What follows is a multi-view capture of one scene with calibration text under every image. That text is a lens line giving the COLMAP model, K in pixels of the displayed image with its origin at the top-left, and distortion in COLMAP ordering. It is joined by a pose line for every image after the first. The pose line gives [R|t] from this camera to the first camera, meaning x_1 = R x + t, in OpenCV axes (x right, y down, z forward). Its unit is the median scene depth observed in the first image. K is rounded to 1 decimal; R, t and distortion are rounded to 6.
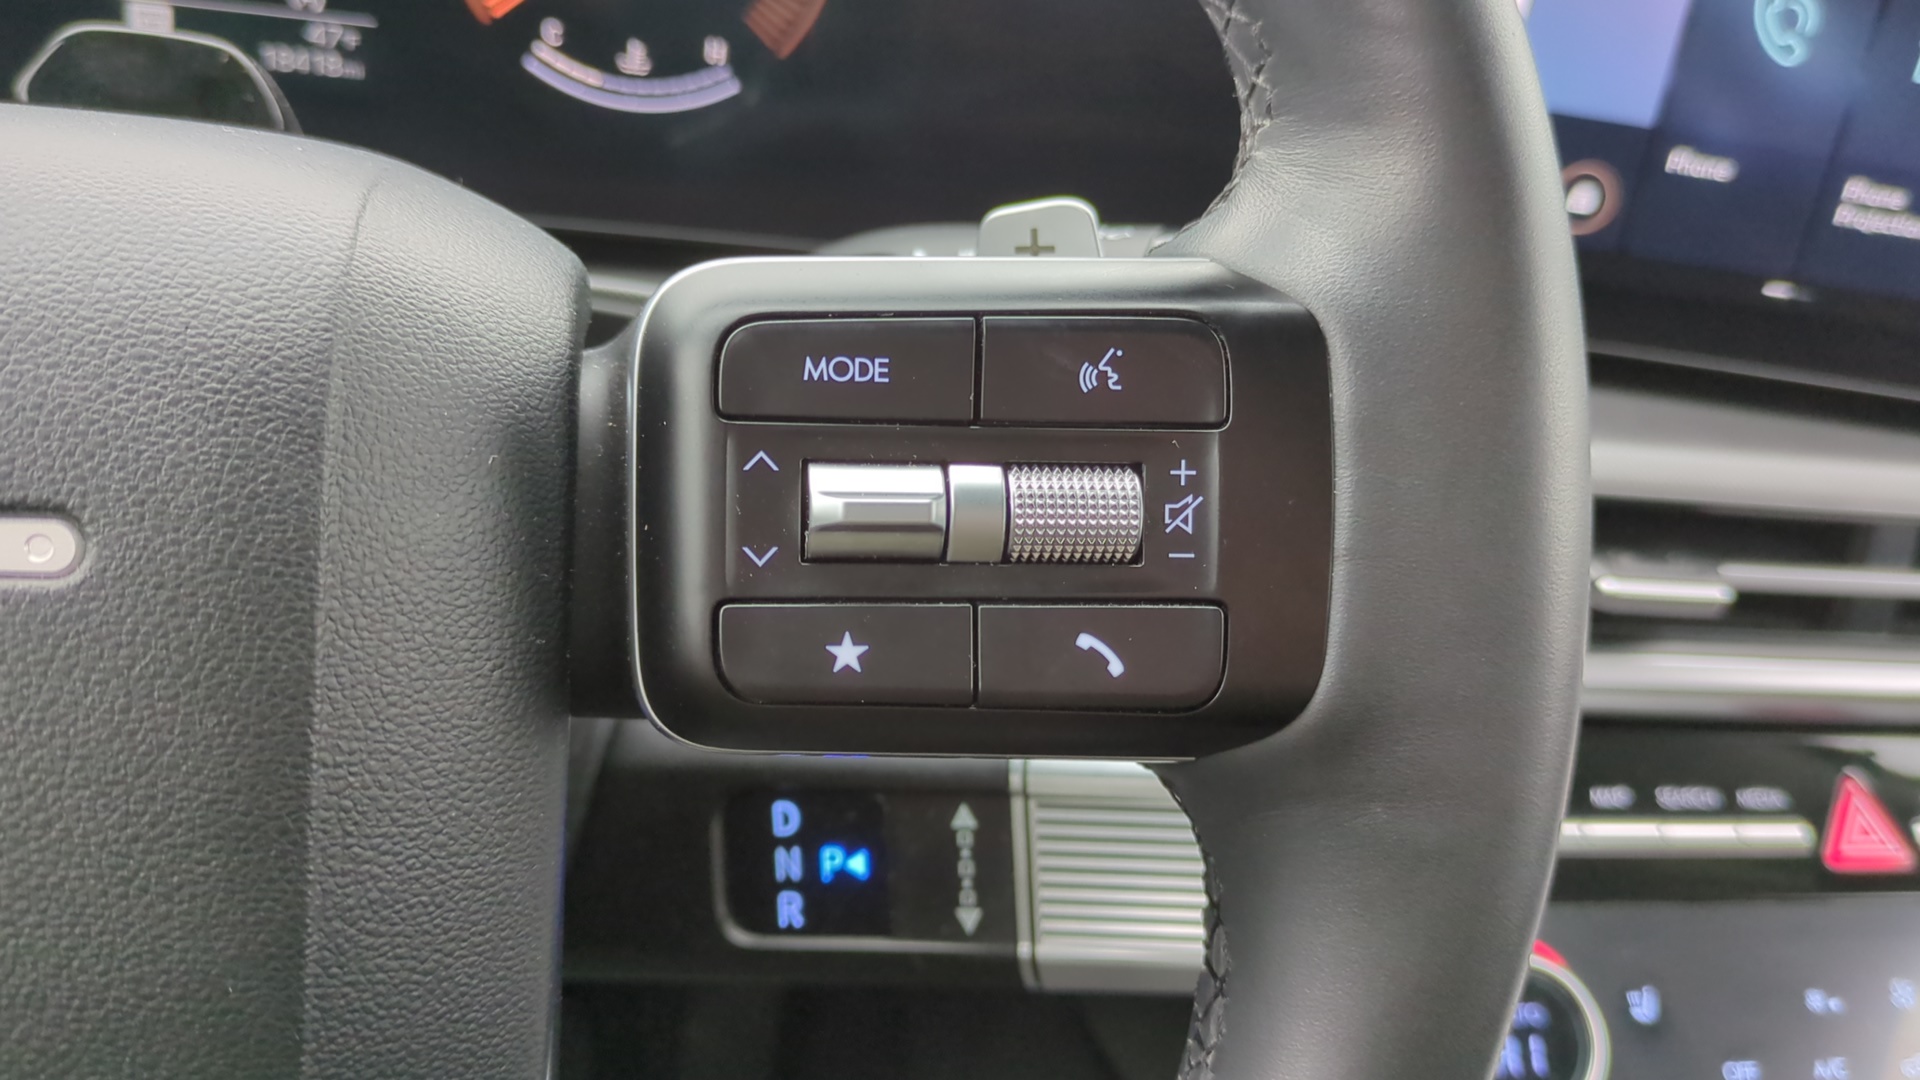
lens RADIAL K [[1679.2, 0, 946.1], [0, 1679.2, 532.2], [0, 0, 1]] dist [0.073161, -0.158708]
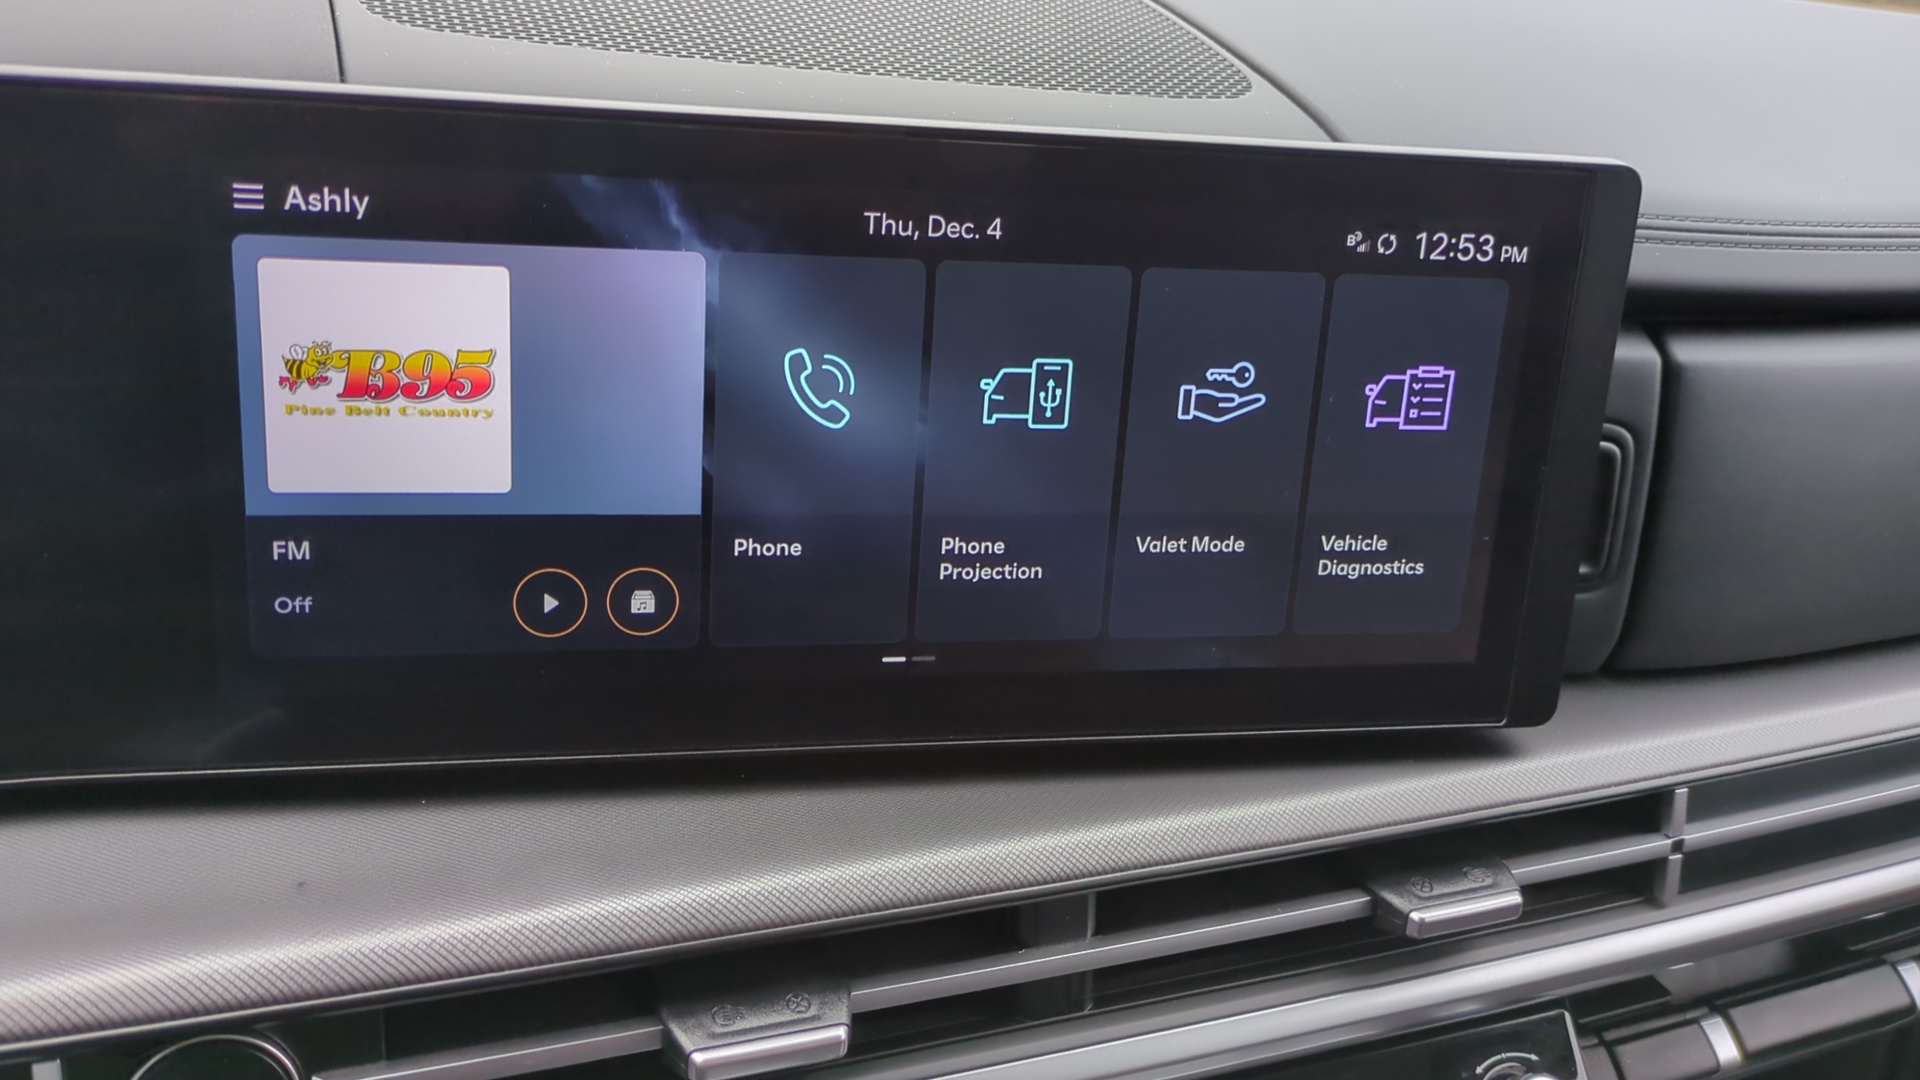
lens RADIAL K [[1679.2, 0, 946.1], [0, 1679.2, 532.2], [0, 0, 1]] dist [0.073161, -0.158708]
pose [[0.978965, -0.138947, 0.149403, 0.561317], [0.149040, 0.987095, -0.058572, -0.218440], [-0.139337, 0.079607, 0.987040, 0.143815]]
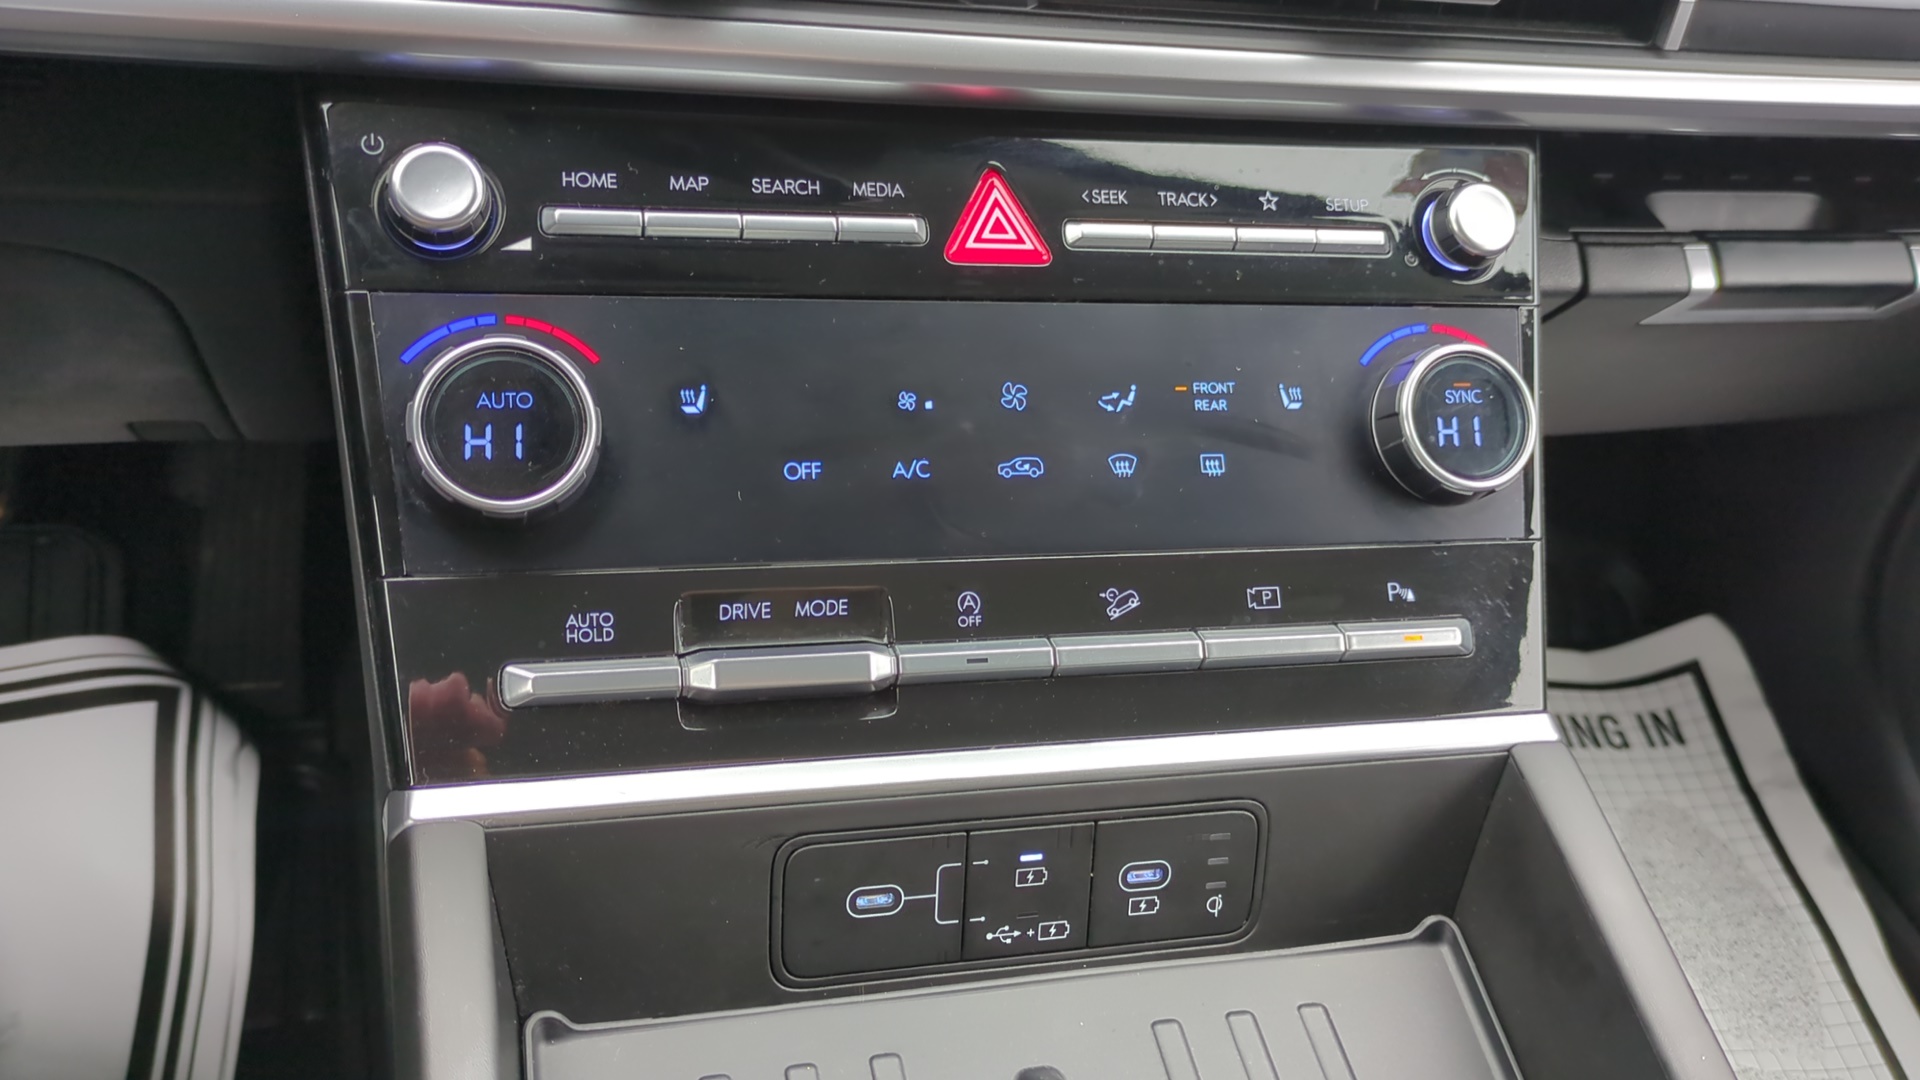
lens RADIAL K [[1679.2, 0, 946.1], [0, 1679.2, 532.2], [0, 0, 1]] dist [0.073161, -0.158708]
pose [[0.998557, -0.019750, 0.049943, 0.676686], [0.007612, 0.972589, 0.232405, 0.181337], [-0.053164, -0.231689, 0.971336, 0.100328]]
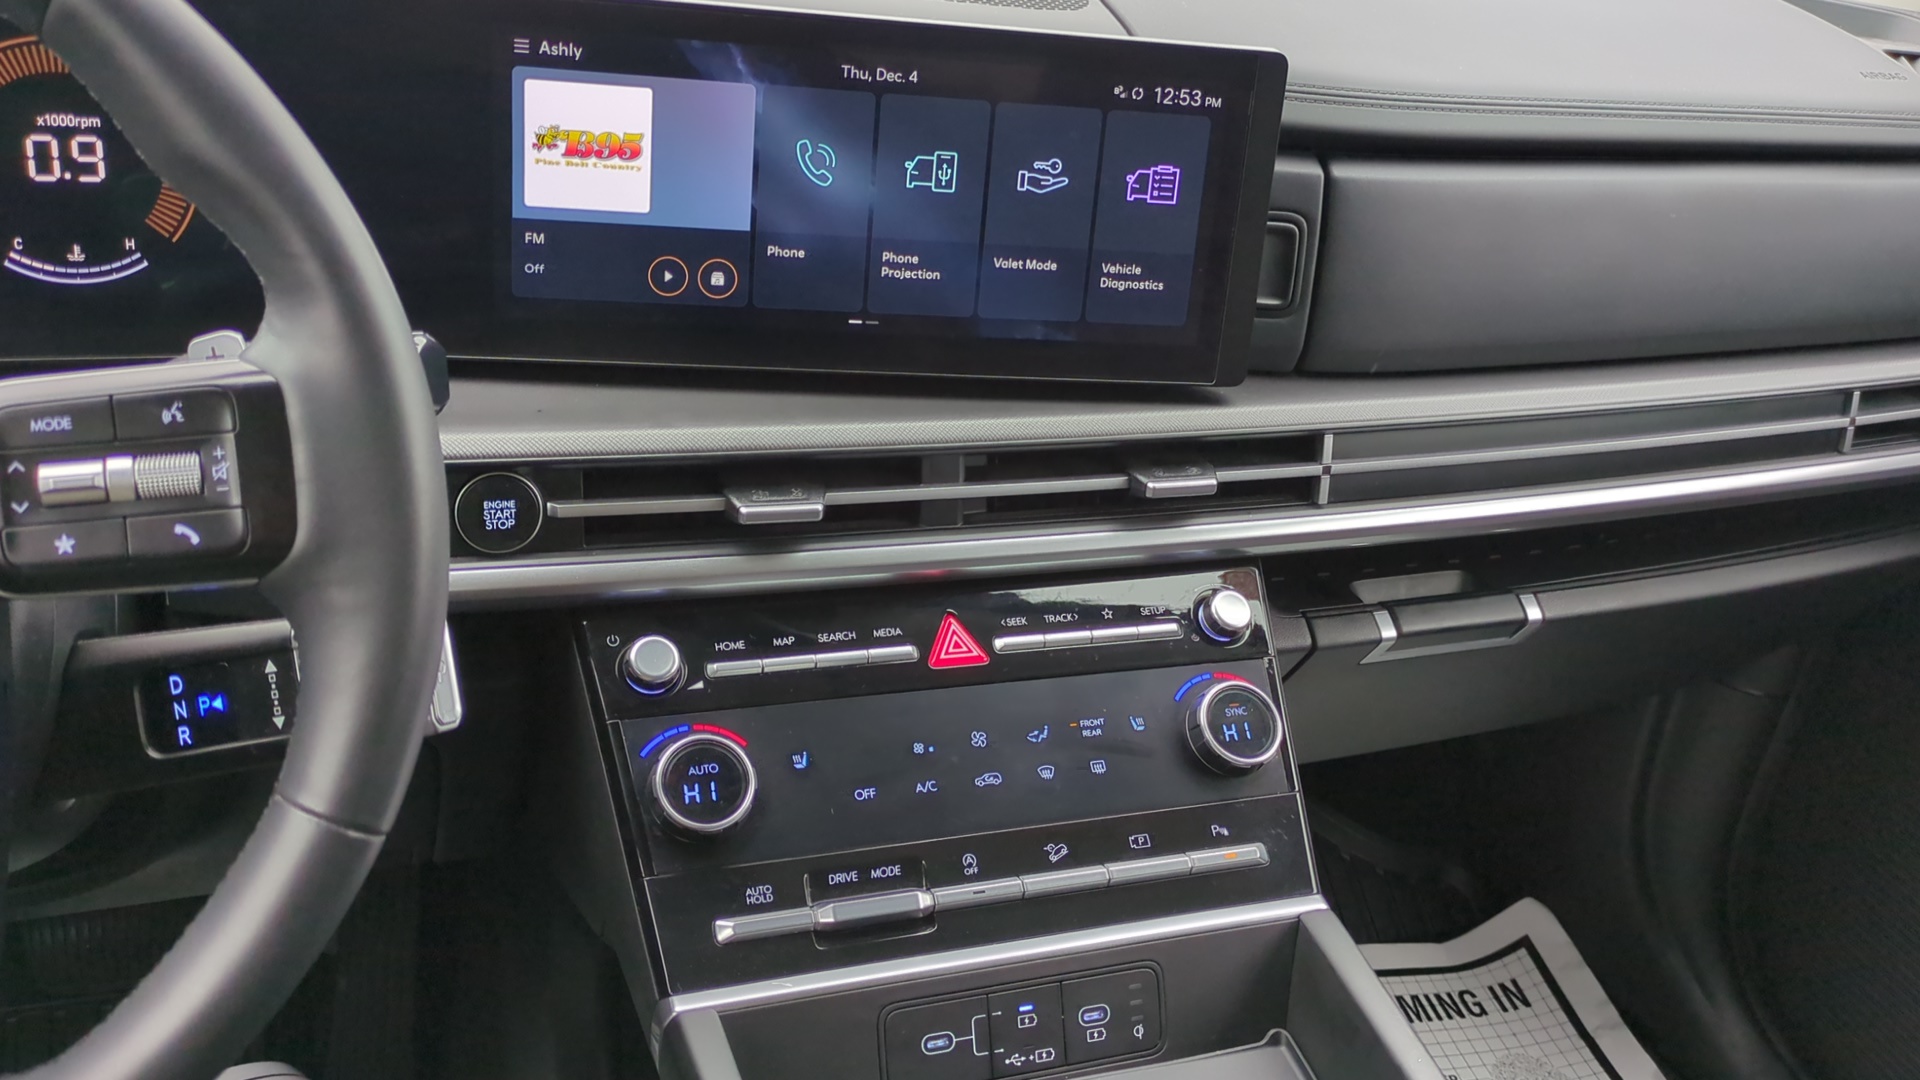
lens RADIAL K [[1679.2, 0, 946.1], [0, 1679.2, 532.2], [0, 0, 1]] dist [0.073161, -0.158708]
pose [[0.985409, -0.117212, 0.123409, 0.504697], [0.120725, 0.992456, -0.021362, 0.148522], [-0.119974, 0.035949, 0.992126, -0.870898]]
